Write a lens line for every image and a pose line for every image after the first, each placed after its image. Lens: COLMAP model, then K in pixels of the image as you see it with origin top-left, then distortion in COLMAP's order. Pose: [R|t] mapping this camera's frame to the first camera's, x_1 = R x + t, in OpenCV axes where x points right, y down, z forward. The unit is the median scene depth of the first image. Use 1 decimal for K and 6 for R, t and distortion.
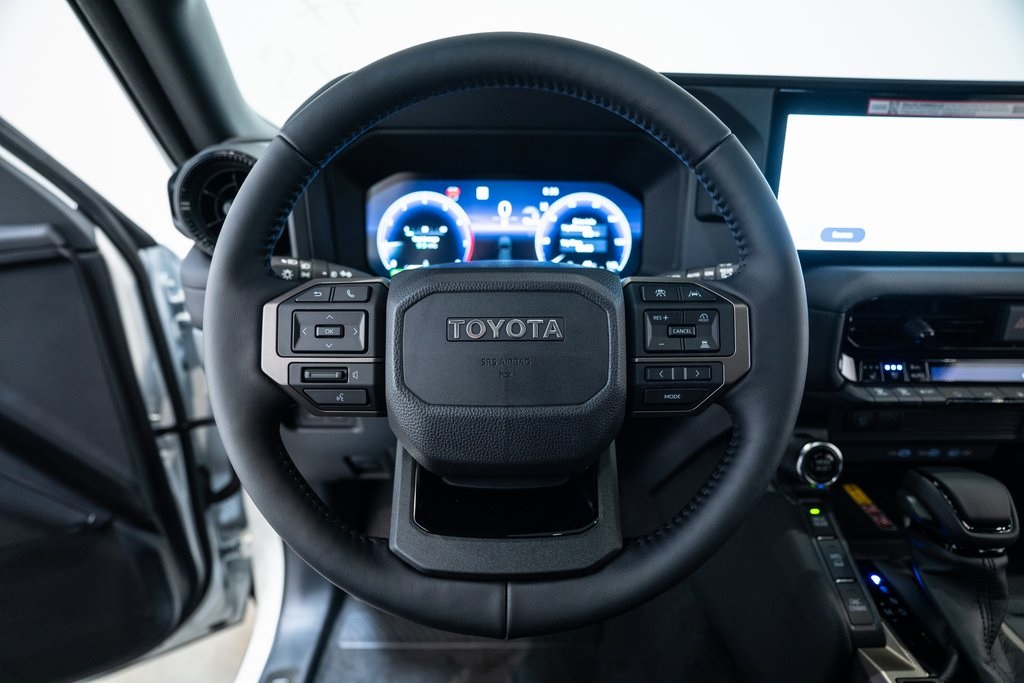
lens RADIAL K [[504.3, 0, 512.0], [0, 504.3, 341.5], [0, 0, 1]] dist [-0.003252, 0.000190]
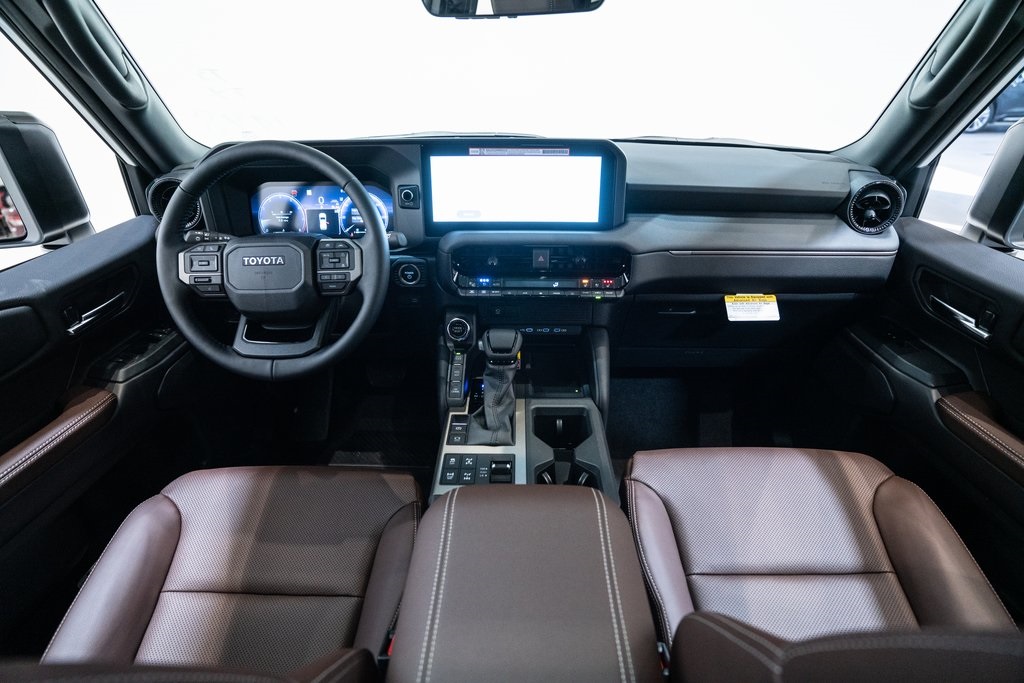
lens RADIAL K [[539.2, 0, 538.2], [0, 539.2, 348.1], [0, 0, 1]] dist [-0.055975, 0.000334]
pose [[0.999369, -0.004912, -0.035170, 1.096700], [0.008213, 0.995506, 0.094338, 0.131034], [0.034549, -0.094567, 0.994919, -1.270651]]
